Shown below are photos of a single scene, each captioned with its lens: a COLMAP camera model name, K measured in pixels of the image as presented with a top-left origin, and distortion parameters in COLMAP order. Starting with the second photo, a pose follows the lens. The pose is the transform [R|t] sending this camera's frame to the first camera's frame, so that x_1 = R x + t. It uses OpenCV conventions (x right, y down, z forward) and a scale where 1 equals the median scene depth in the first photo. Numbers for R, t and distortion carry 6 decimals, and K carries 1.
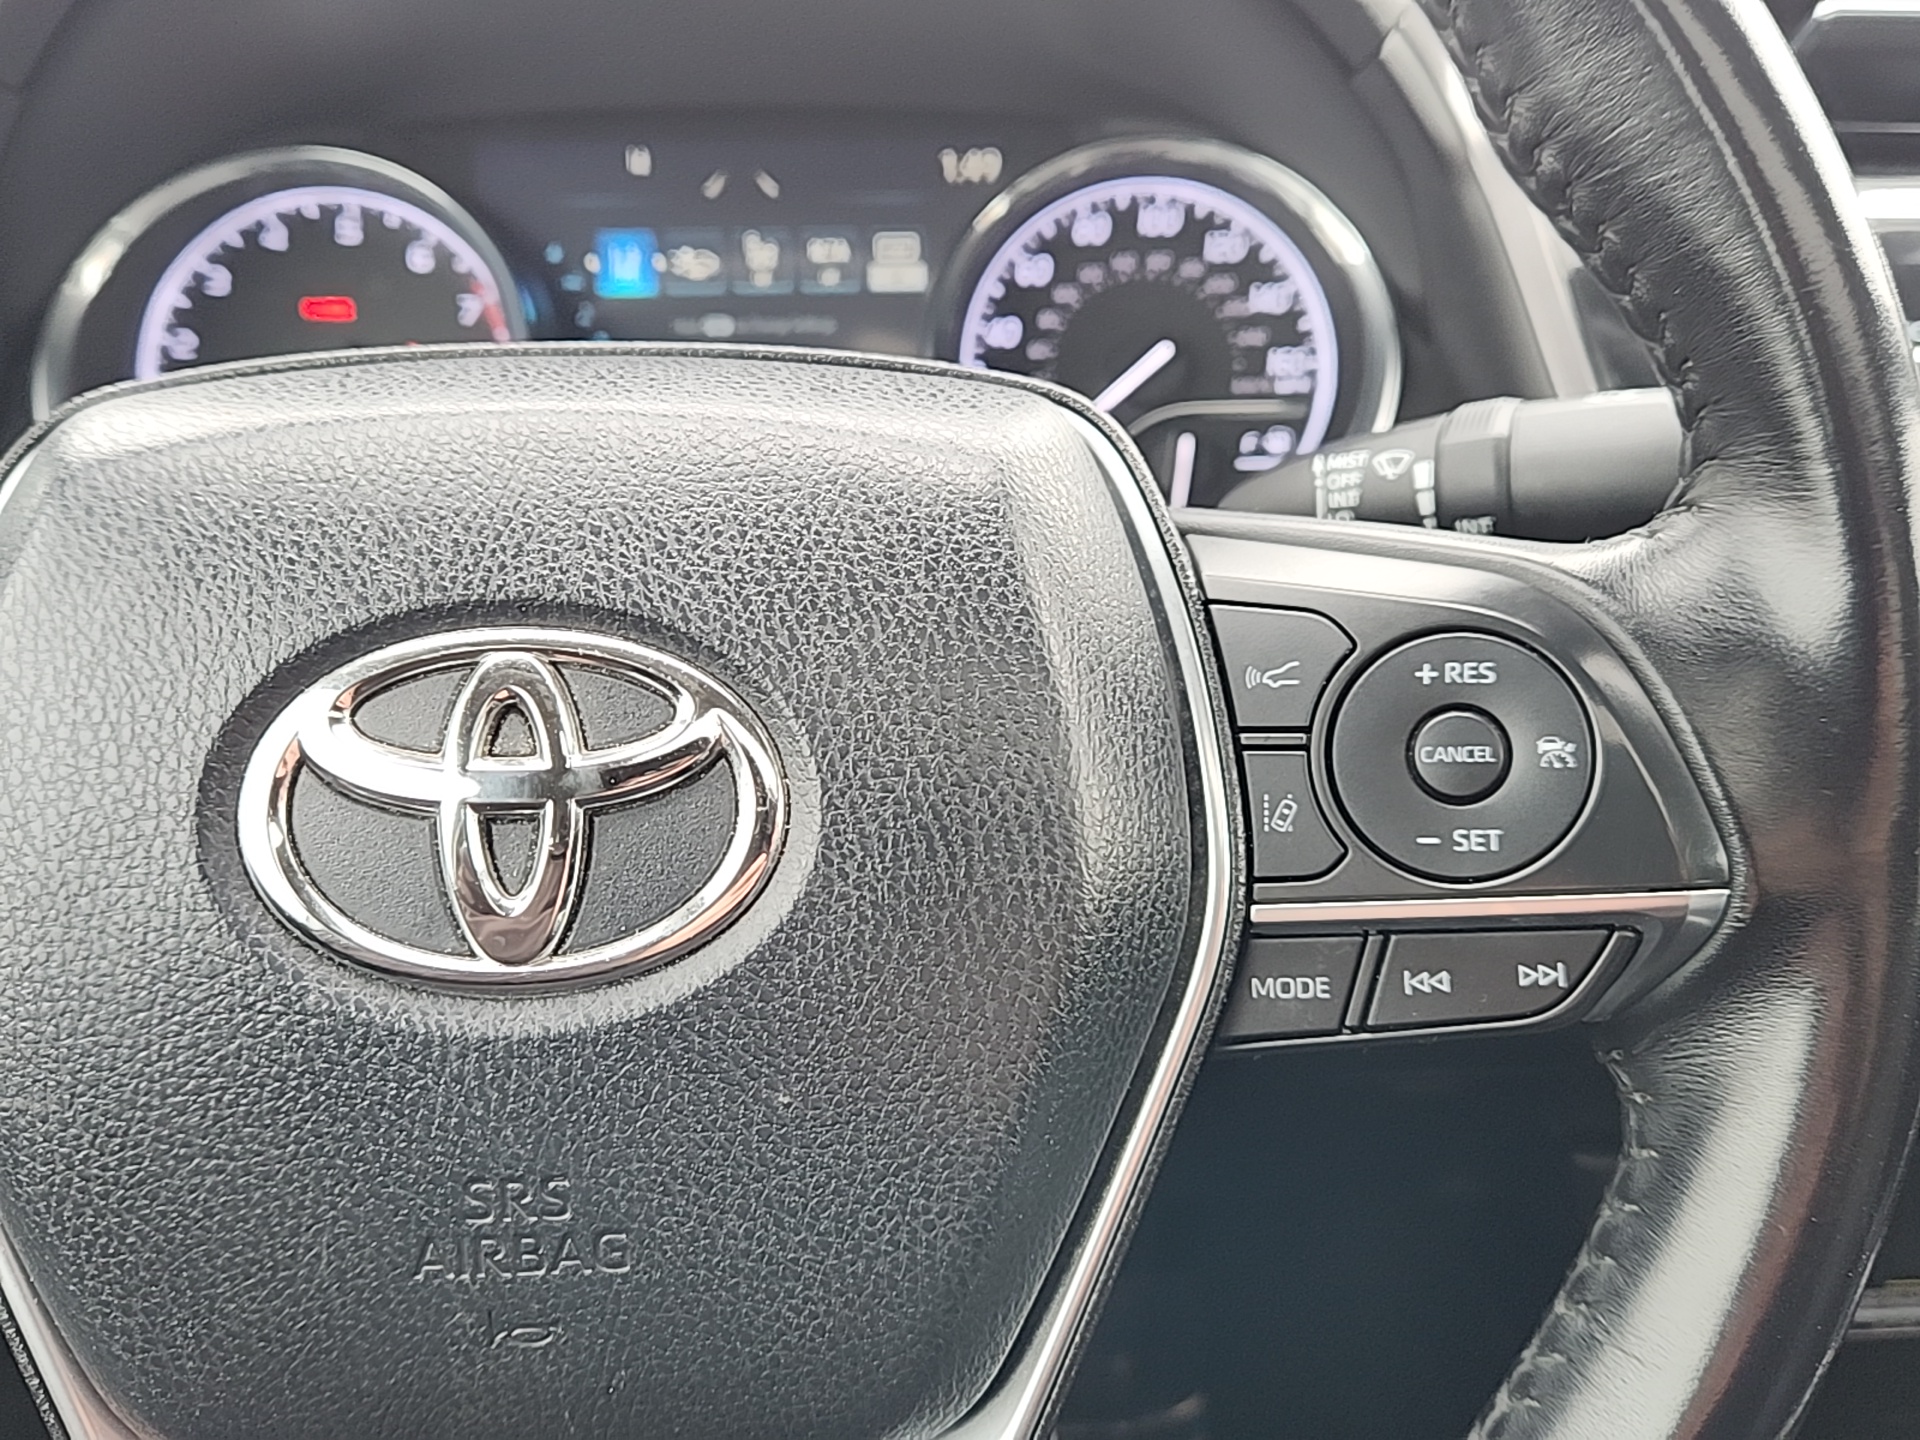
lens RADIAL K [[1698.6, 0, 966.9], [0, 1698.6, 703.8], [0, 0, 1]] dist [0.075550, -0.107460]
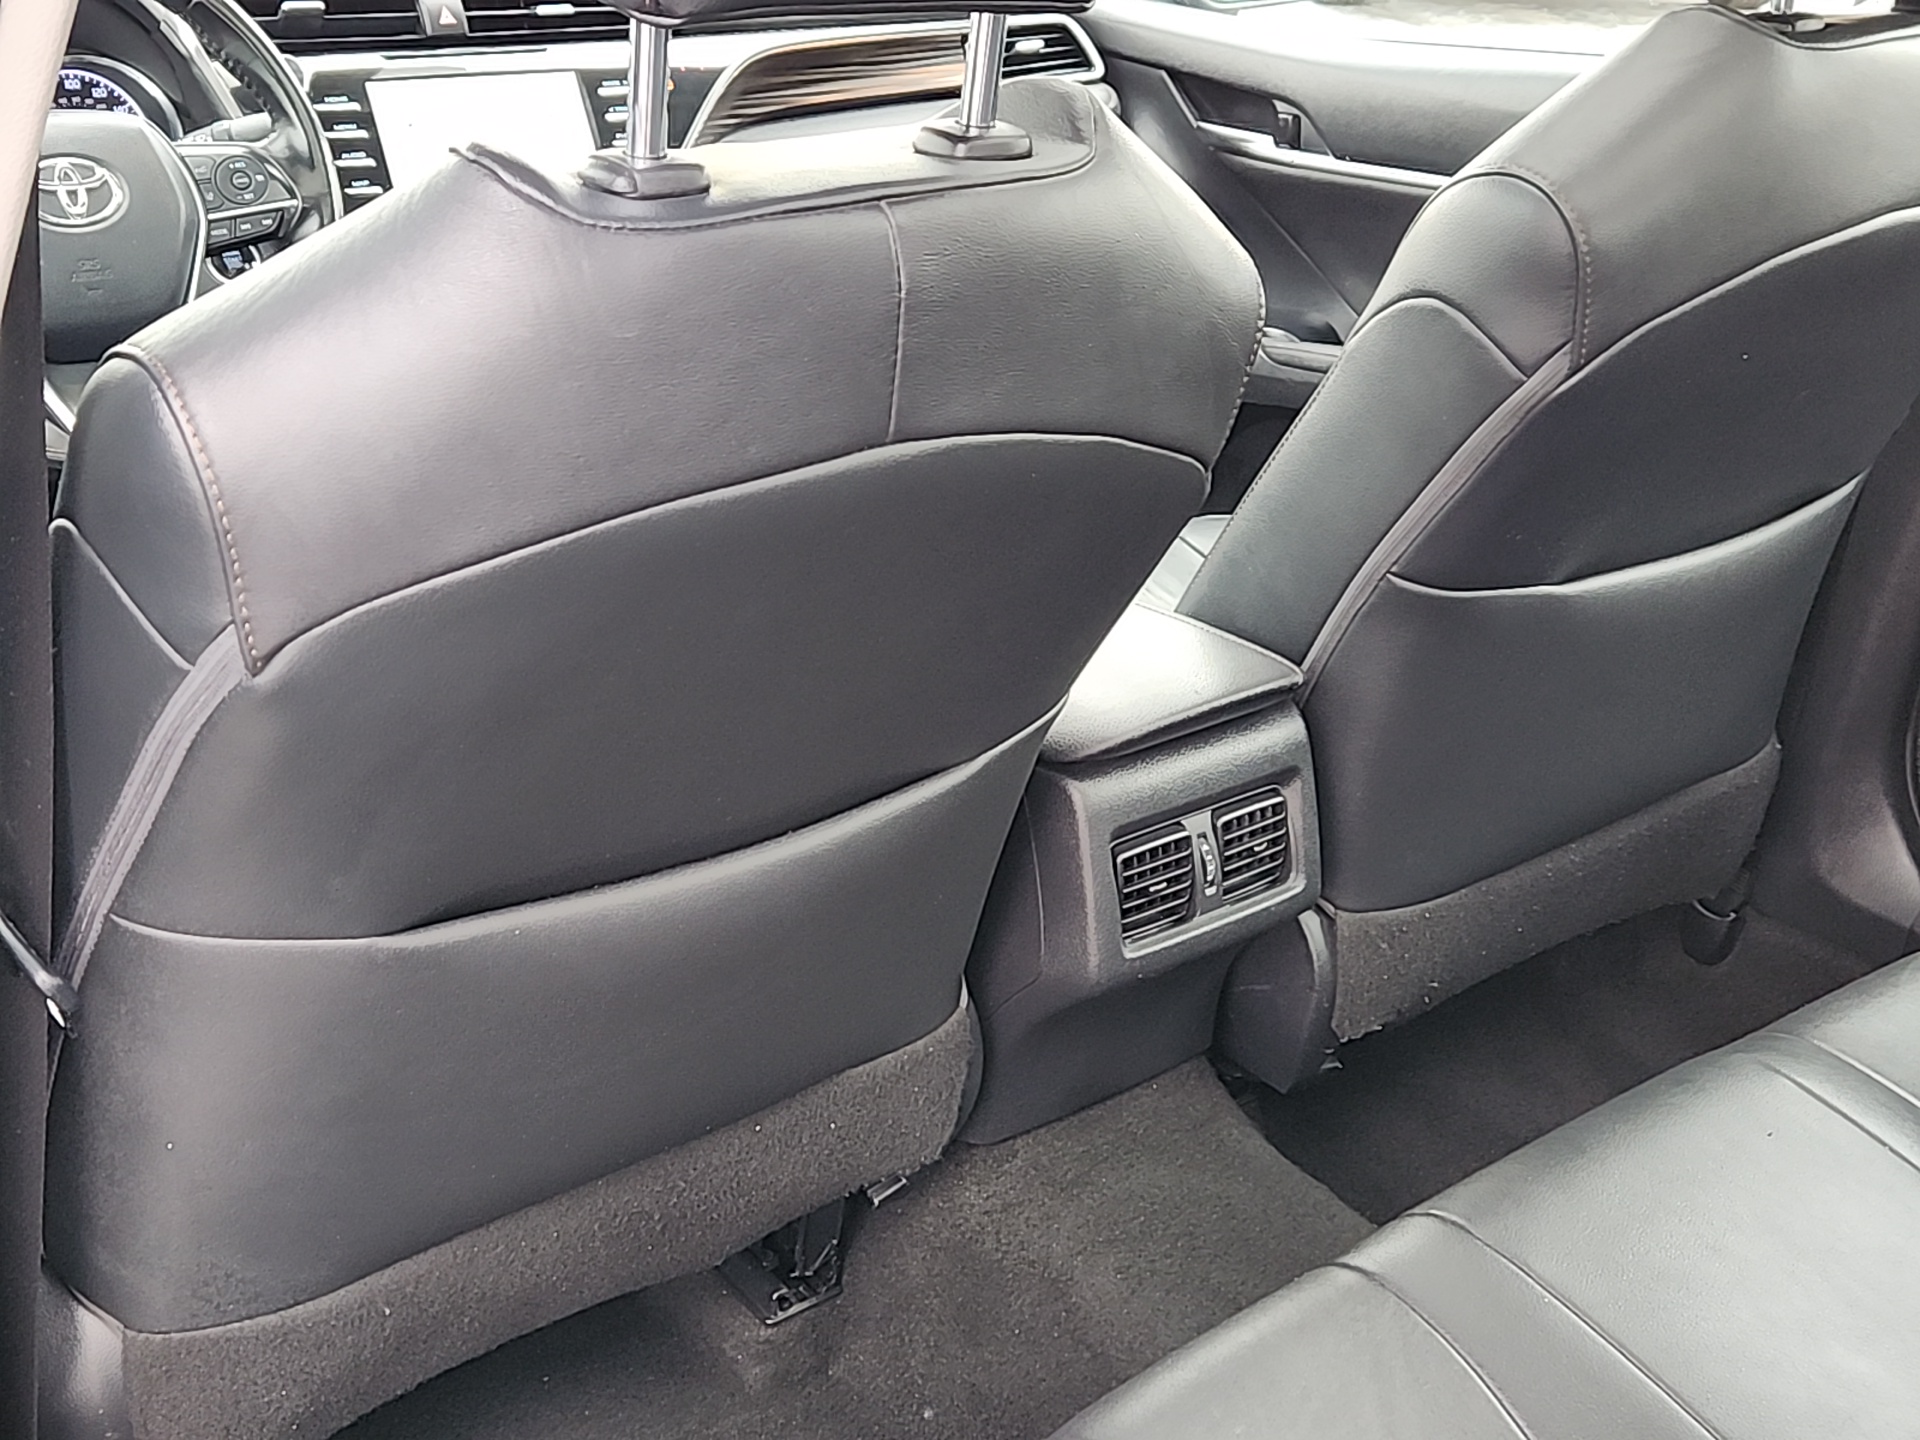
lens RADIAL K [[2033.8, 0, 964.9], [0, 2033.8, 723.2], [0, 0, 1]] dist [-0.039925, 0.000000]
pose [[0.767245, -0.240049, 0.594737, -1.997248], [0.220527, 0.969513, 0.106825, 1.418732], [-0.602249, 0.049195, 0.796791, -4.945998]]
